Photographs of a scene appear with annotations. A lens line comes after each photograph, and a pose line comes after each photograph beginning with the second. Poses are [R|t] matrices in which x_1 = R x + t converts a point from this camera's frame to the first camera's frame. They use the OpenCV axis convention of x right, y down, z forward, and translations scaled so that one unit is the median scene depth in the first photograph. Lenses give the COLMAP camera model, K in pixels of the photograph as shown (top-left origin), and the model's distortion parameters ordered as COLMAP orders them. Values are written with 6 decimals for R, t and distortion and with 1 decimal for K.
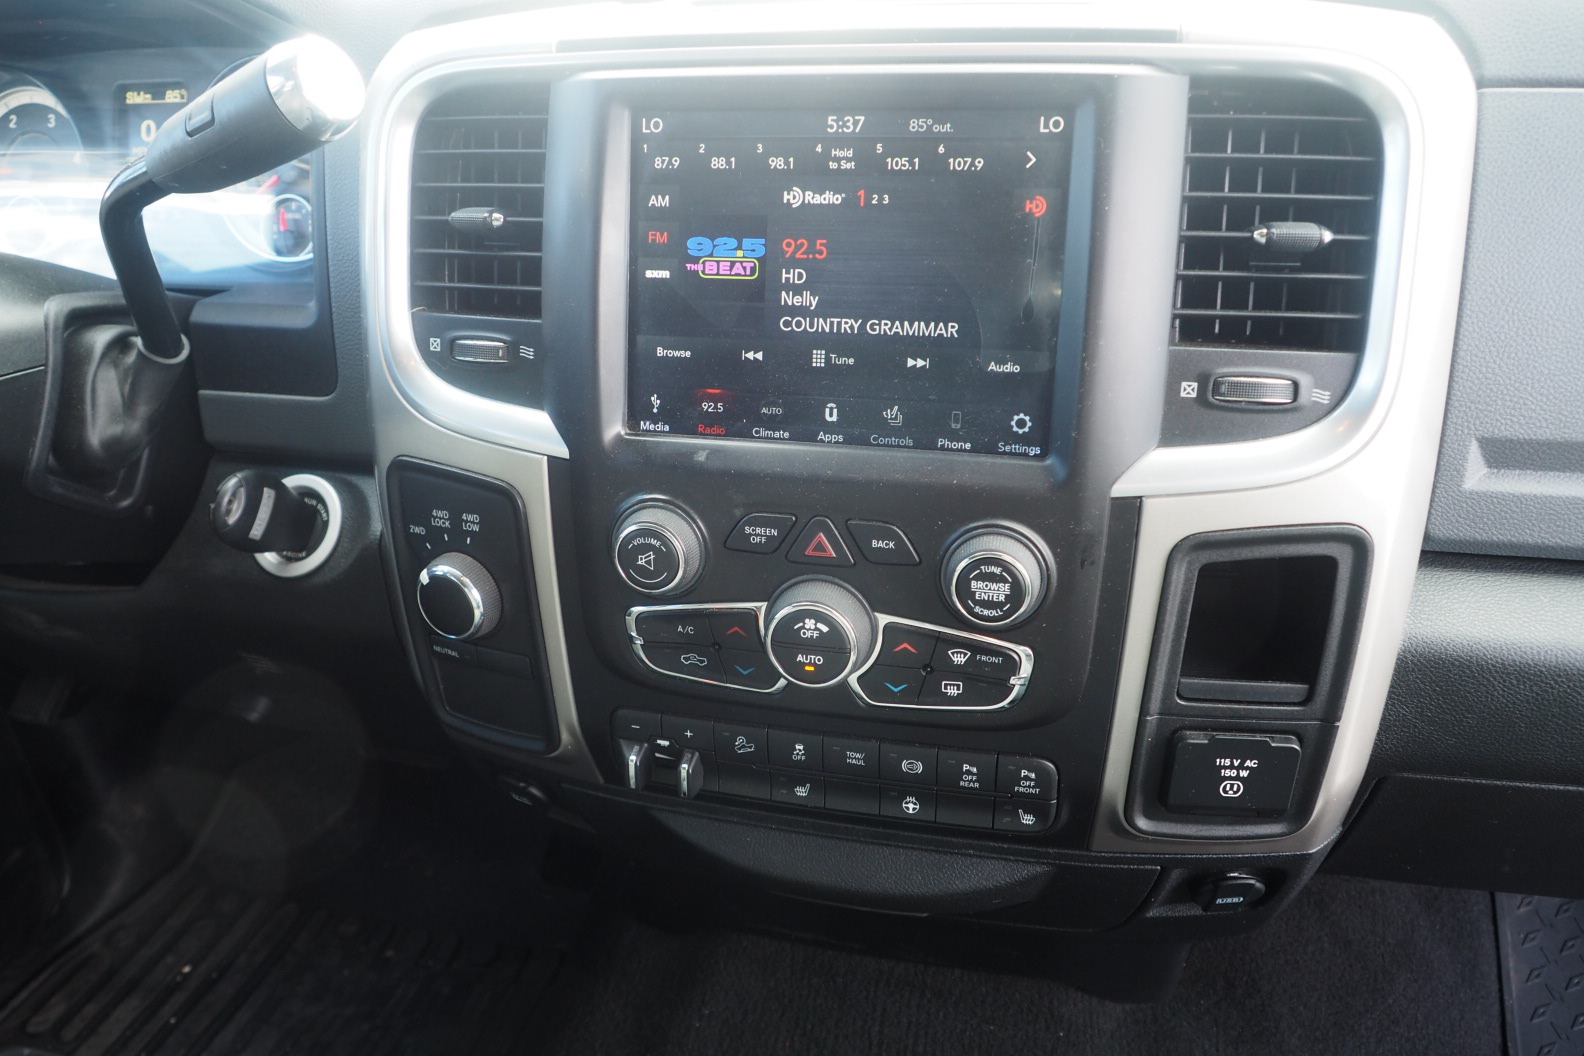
lens RADIAL K [[1113.8, 0, 799.8], [0, 1113.8, 537.2], [0, 0, 1]] dist [-0.040169, 0.005336]
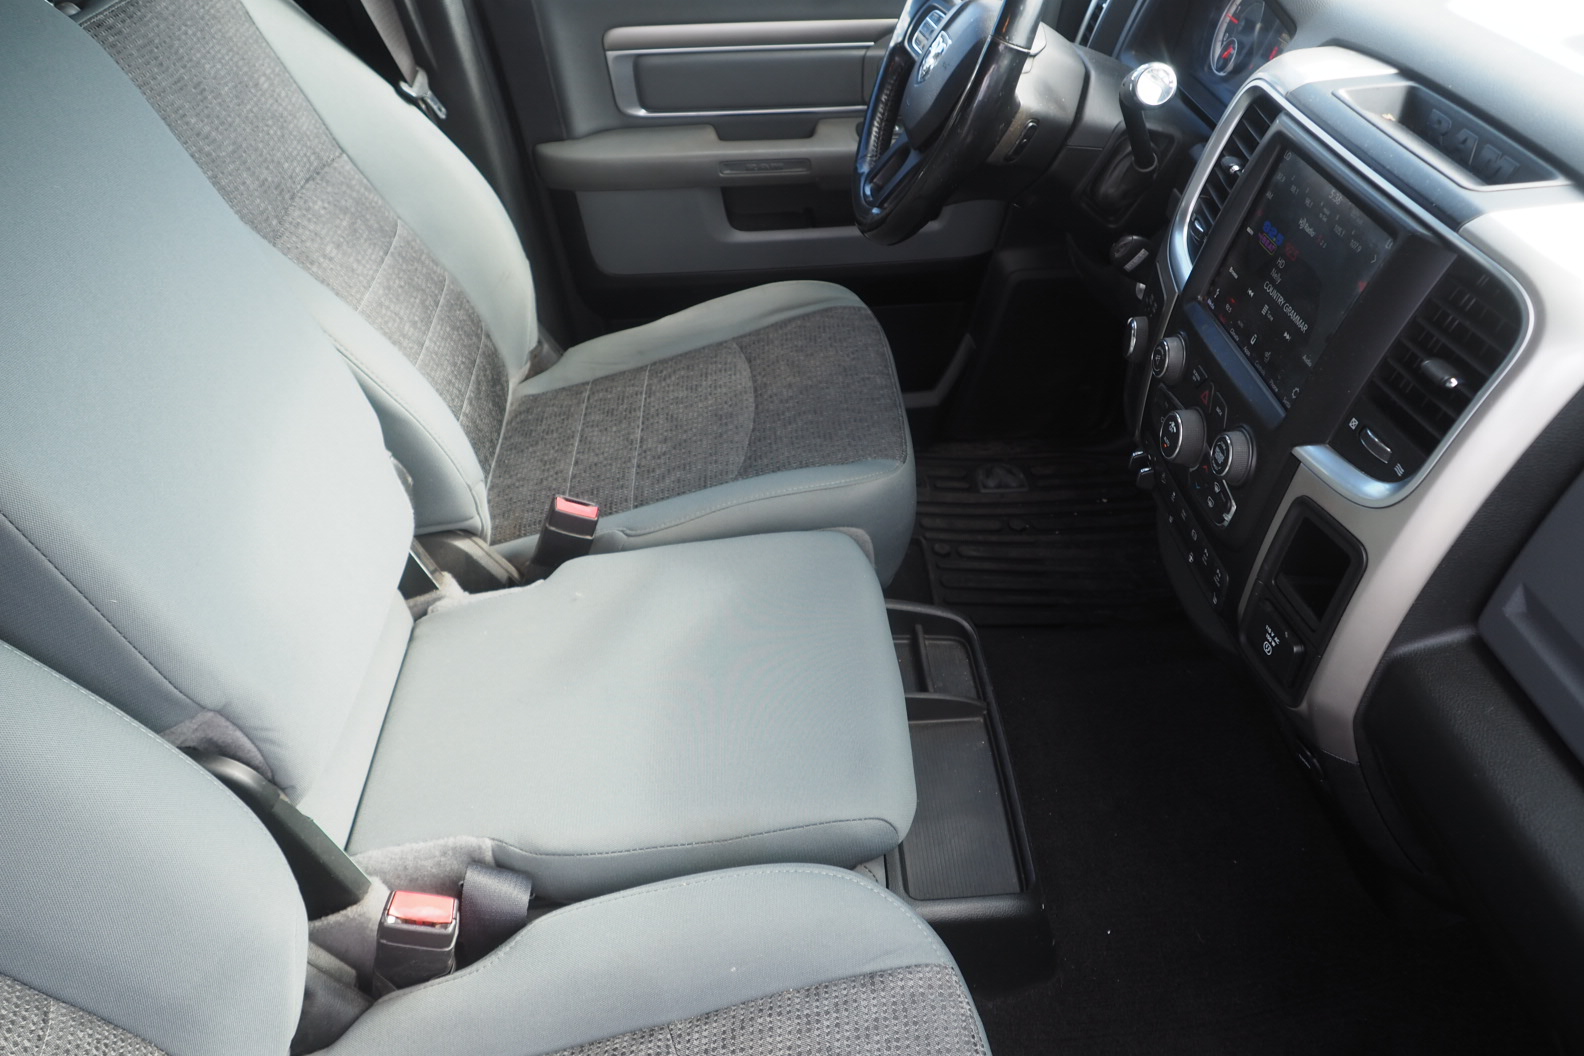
lens RADIAL K [[1113.8, 0, 799.8], [0, 1113.8, 537.2], [0, 0, 1]] dist [-0.040169, 0.005336]
pose [[0.293666, 0.613899, -0.732727, 1.328191], [-0.411316, 0.773086, 0.482863, -0.427681], [0.862890, 0.159582, 0.479536, -0.450933]]
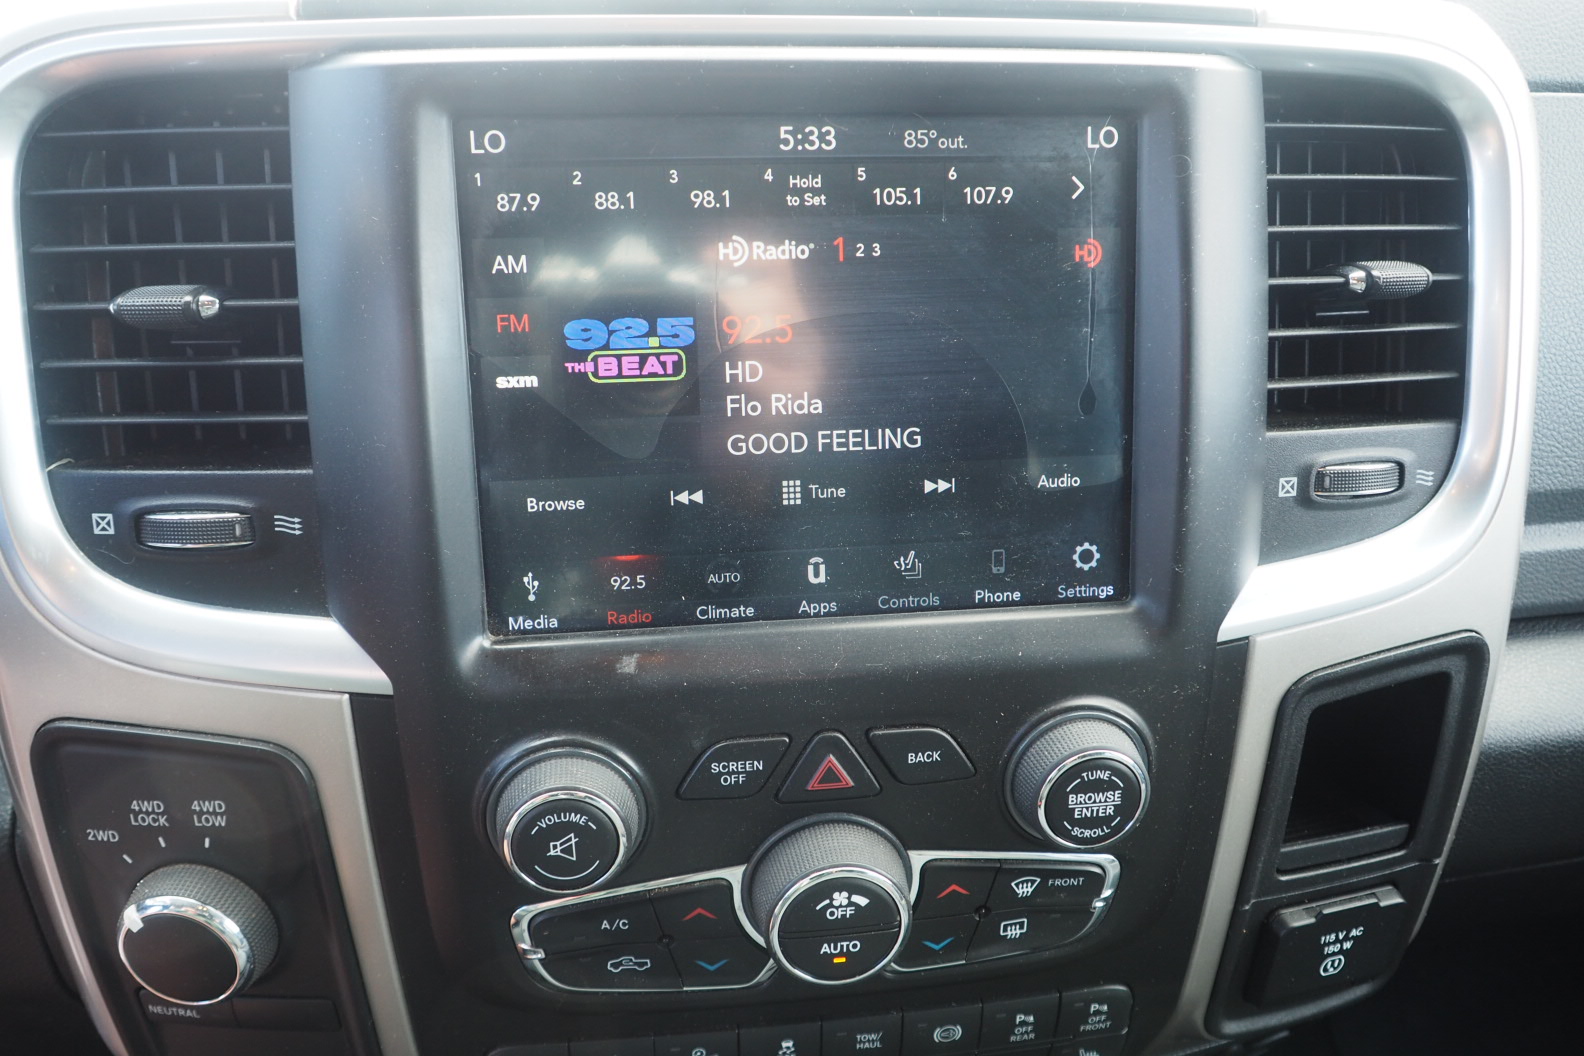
lens RADIAL K [[1118.8, 0, 792.0], [0, 1118.8, 528.0], [0, 0, 1]] dist [-0.035419, -0.003205]
pose [[0.934162, -0.122236, 0.335260, -0.206106], [0.127486, 0.991820, 0.006396, -0.143195], [-0.333299, 0.036766, 0.942104, 0.374496]]
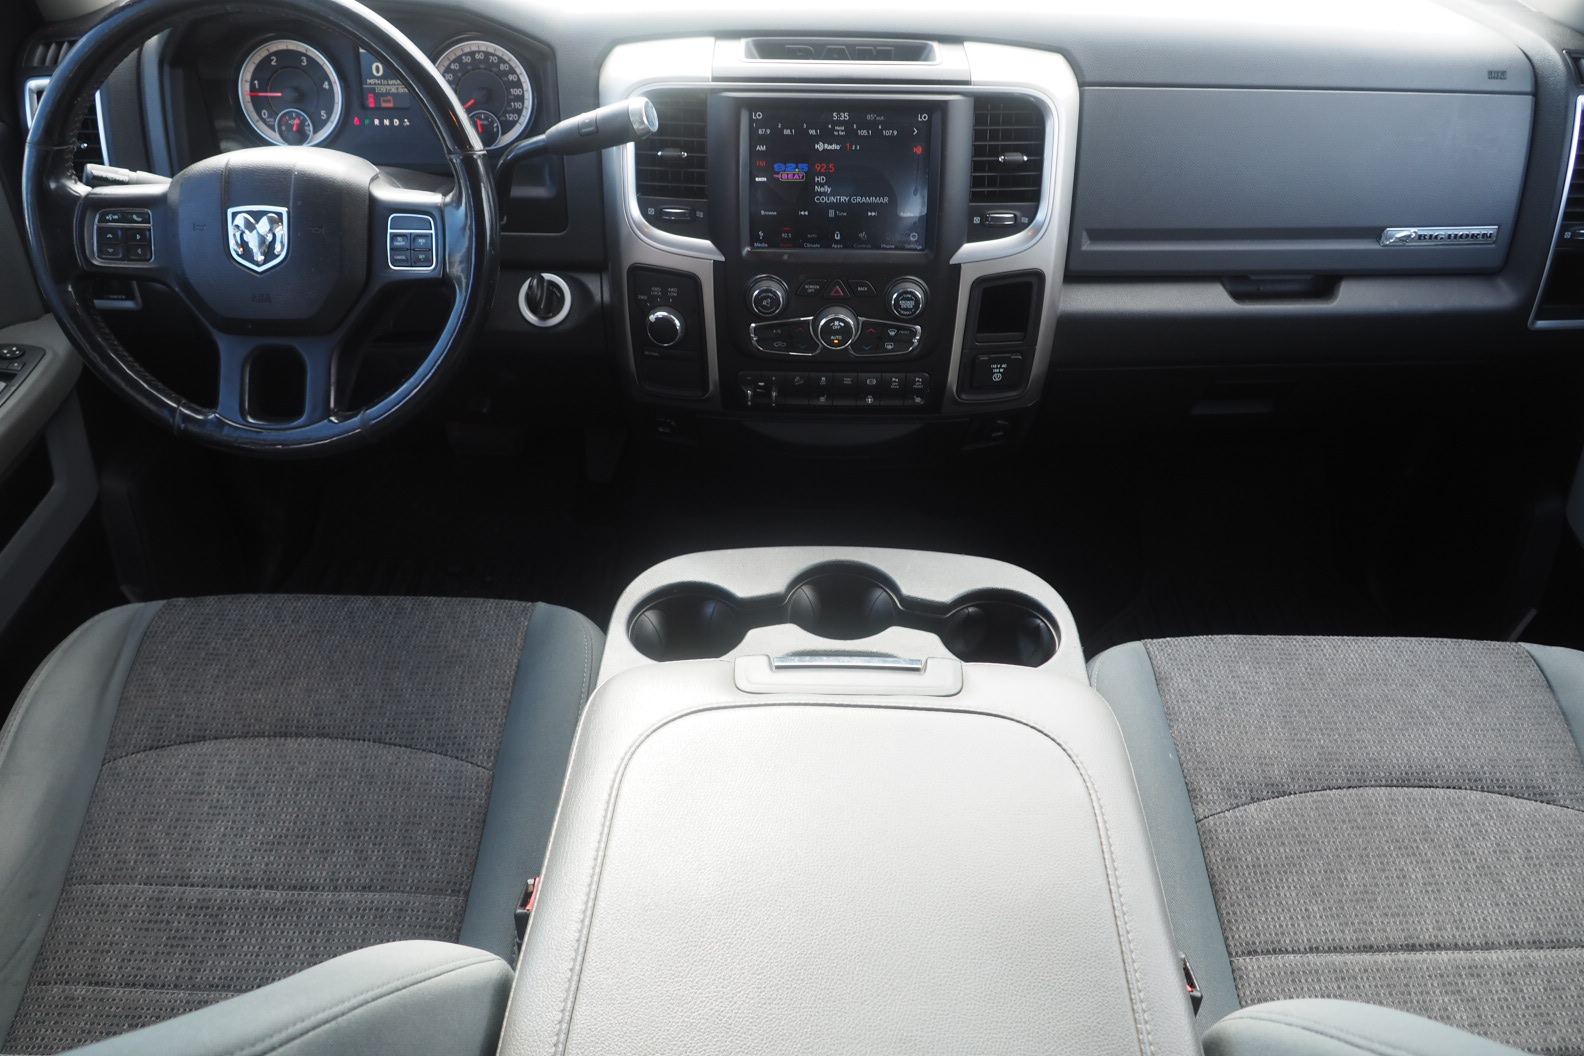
lens RADIAL K [[1181.7, 0, 797.4], [0, 1181.7, 527.2], [0, 0, 1]] dist [-0.016917, -0.000261]
pose [[0.972947, -0.112467, 0.201807, -0.651349], [0.067746, 0.973997, 0.216195, -0.054565], [-0.220875, -0.196675, 0.955266, -1.580449]]
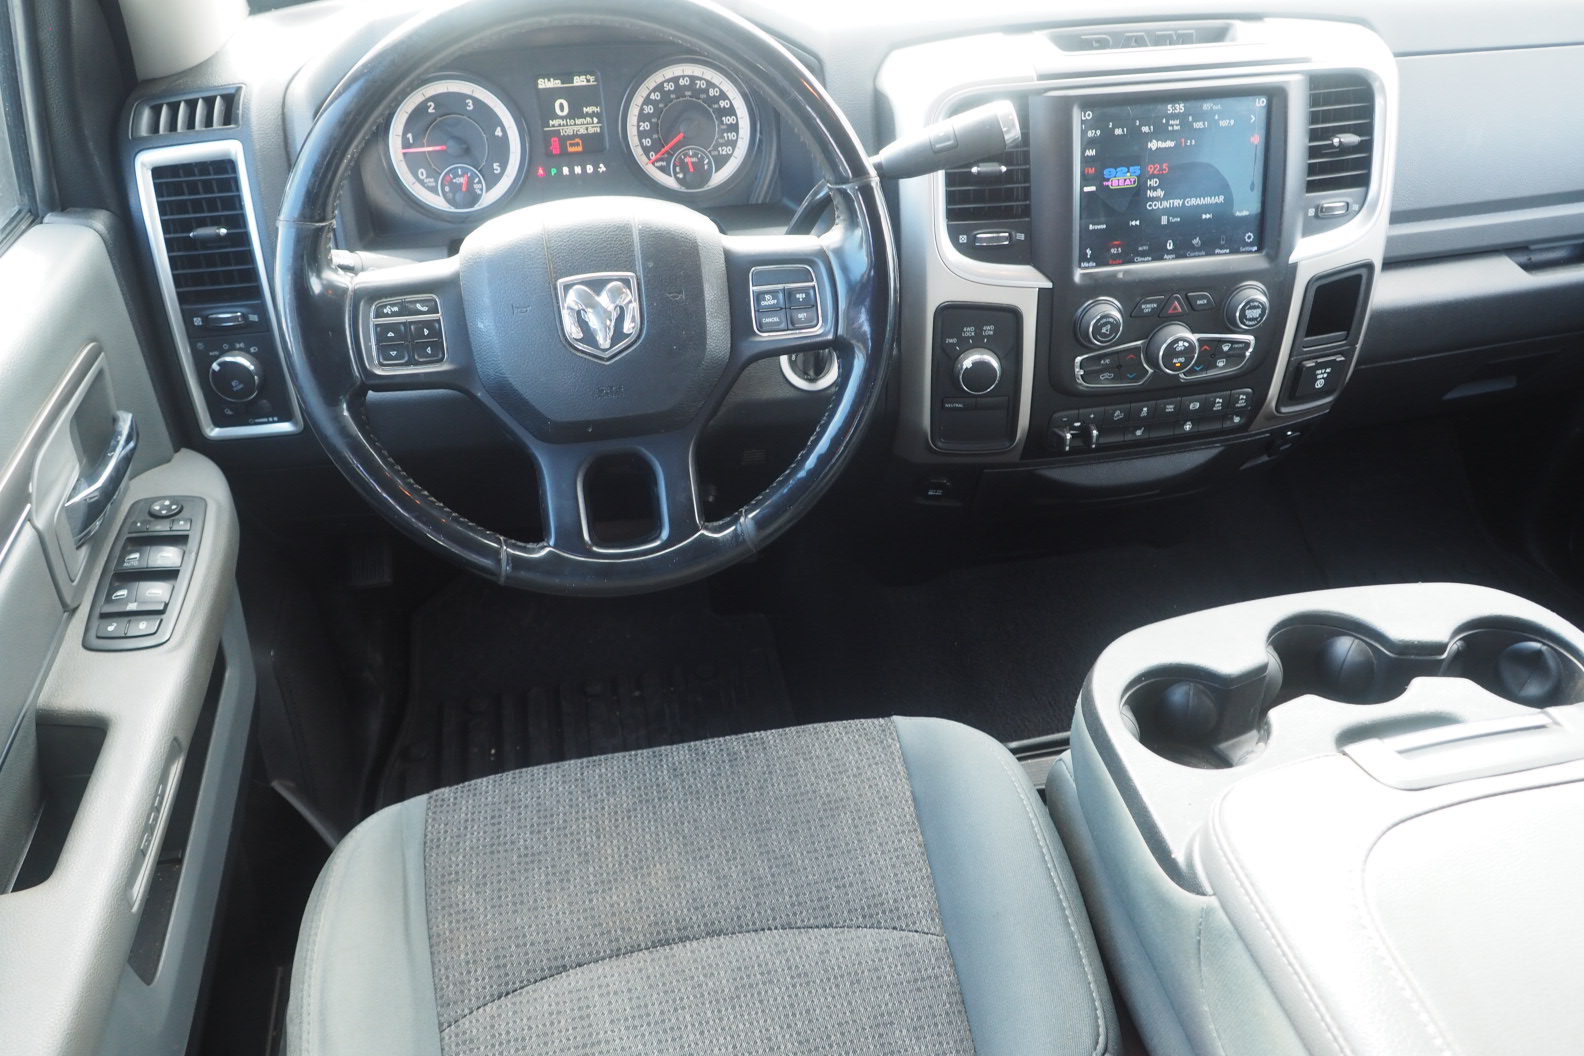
lens RADIAL K [[1181.7, 0, 797.4], [0, 1181.7, 527.2], [0, 0, 1]] dist [-0.016917, -0.000261]
pose [[0.901897, -0.240567, 0.358762, -1.561726], [0.175879, 0.963112, 0.203669, -0.176451], [-0.394524, -0.120590, 0.910938, -0.848535]]
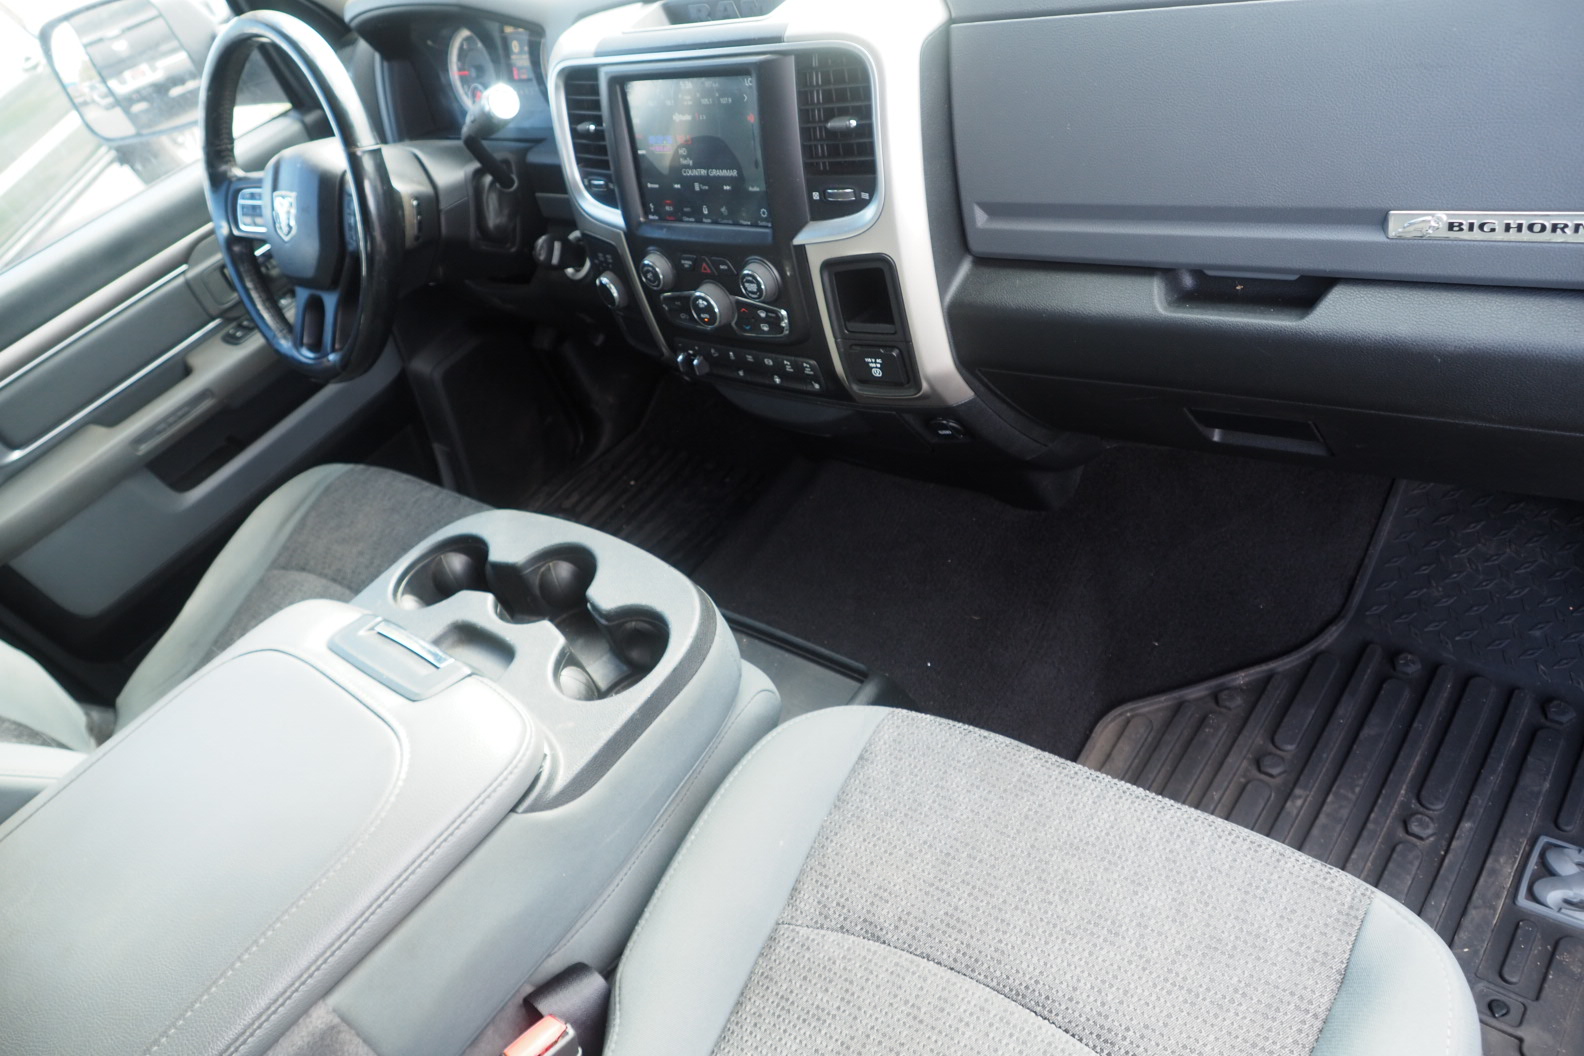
lens RADIAL K [[1118.8, 0, 792.0], [0, 1118.8, 528.0], [0, 0, 1]] dist [-0.035419, -0.003205]
pose [[0.872777, 0.078635, -0.481743, 1.368123], [0.075585, 0.953262, 0.292538, -0.146241], [0.482231, -0.291733, 0.826042, -1.042460]]
